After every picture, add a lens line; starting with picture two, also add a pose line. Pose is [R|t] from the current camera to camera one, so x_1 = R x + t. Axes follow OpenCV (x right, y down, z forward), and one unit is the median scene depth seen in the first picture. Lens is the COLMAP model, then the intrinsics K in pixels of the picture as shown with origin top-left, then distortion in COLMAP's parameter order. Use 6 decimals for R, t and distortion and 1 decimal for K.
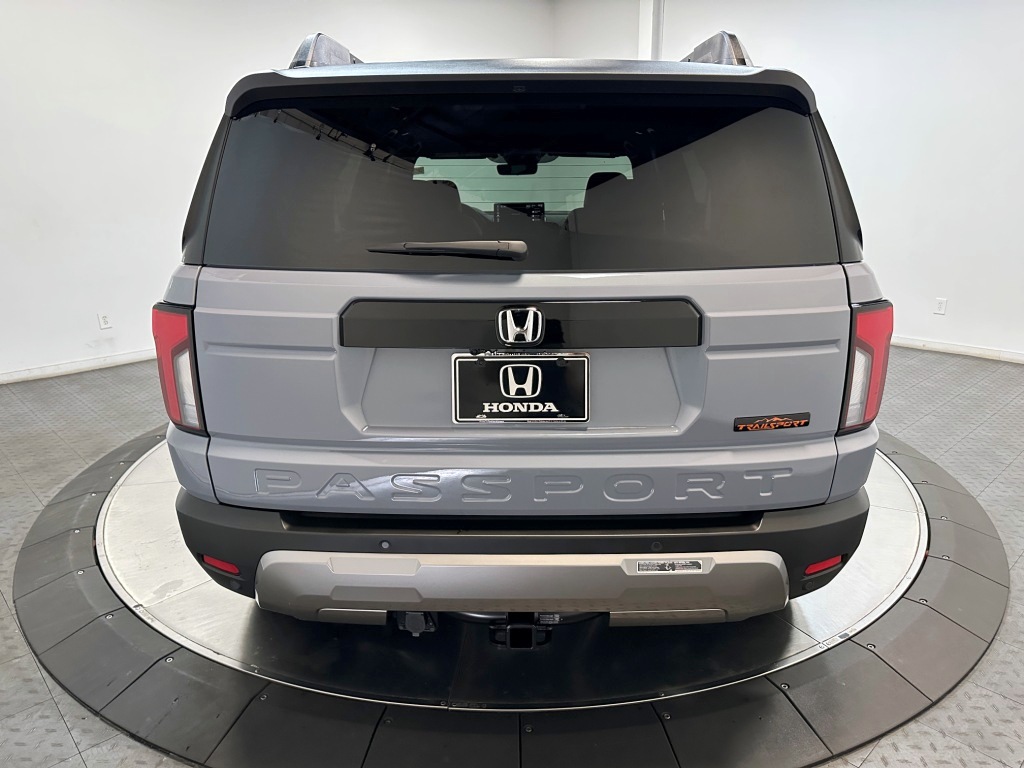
lens RADIAL K [[774.6, 0, 509.5], [0, 774.6, 386.0], [0, 0, 1]] dist [0.010536, -0.023999]
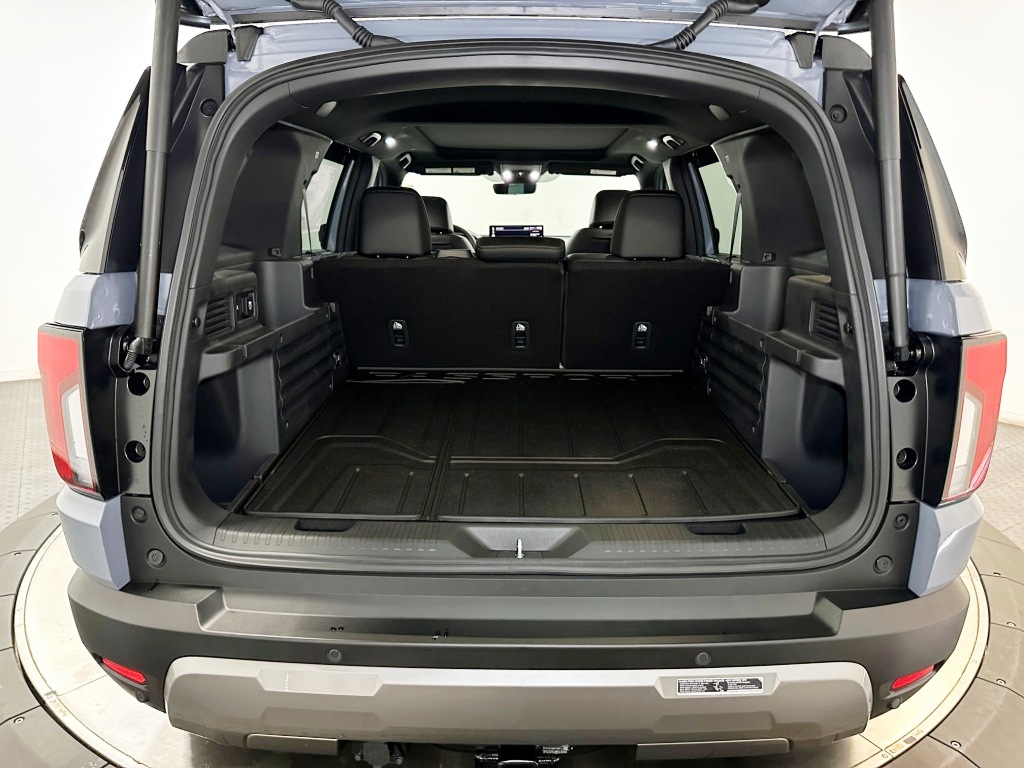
lens RADIAL K [[774.6, 0, 511.5], [0, 774.6, 383.3], [0, 0, 1]] dist [0.010536, -0.023999]
pose [[0.999894, 0.010119, 0.010501, -0.002695], [-0.009632, 0.998918, -0.045488, -0.018383], [-0.010950, 0.045382, 0.998910, 0.235860]]
